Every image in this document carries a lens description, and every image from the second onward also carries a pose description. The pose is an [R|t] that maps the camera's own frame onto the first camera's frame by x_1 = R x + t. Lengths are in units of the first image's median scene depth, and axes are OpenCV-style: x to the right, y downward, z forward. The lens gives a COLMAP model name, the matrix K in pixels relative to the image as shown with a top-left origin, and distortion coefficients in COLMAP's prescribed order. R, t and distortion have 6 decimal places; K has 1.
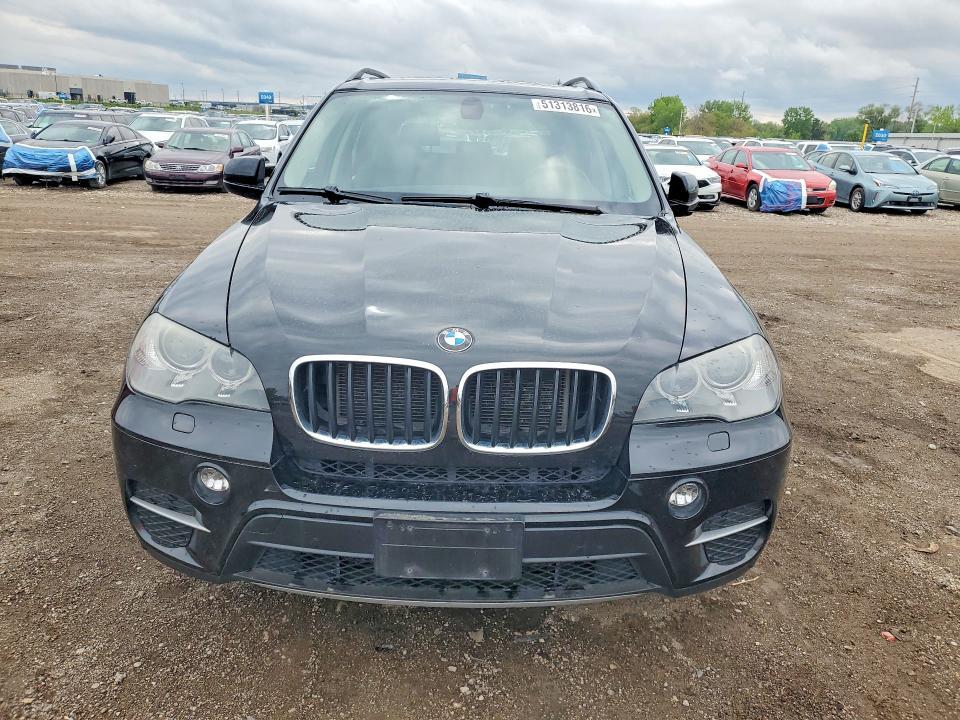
lens RADIAL K [[730.2, 0, 495.9], [0, 730.2, 364.4], [0, 0, 1]] dist [0.078973, -0.078677]
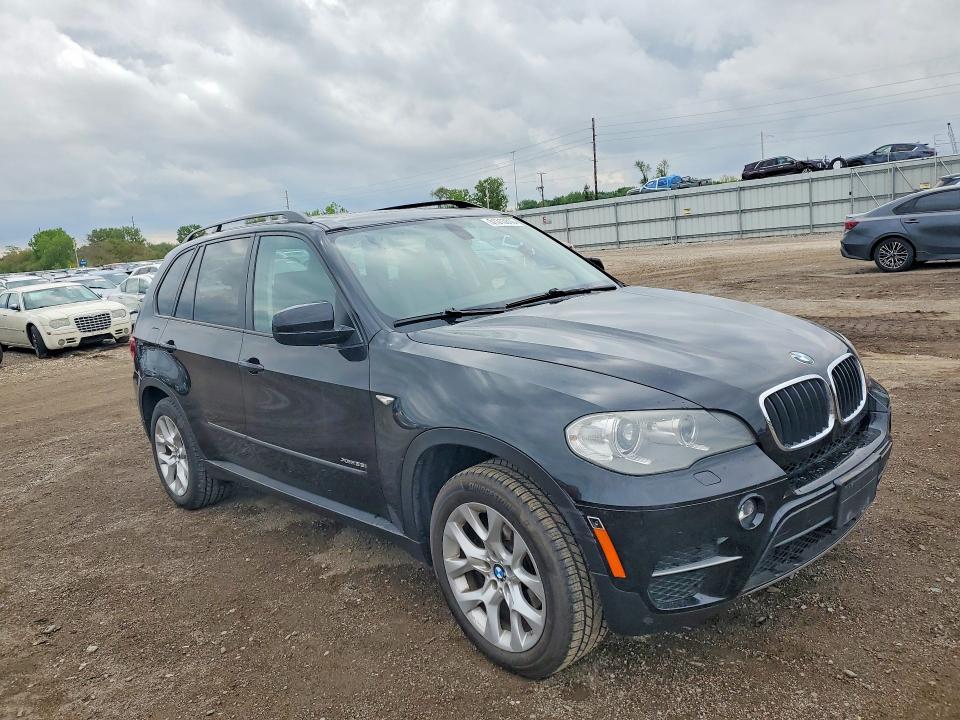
lens RADIAL K [[730.2, 0, 495.9], [0, 730.2, 364.4], [0, 0, 1]] dist [0.078973, -0.078677]
pose [[0.721481, -0.244134, 0.647968, -1.411813], [0.336507, 0.941469, -0.019968, -0.189175], [-0.605168, 0.232452, 0.761405, 0.244338]]
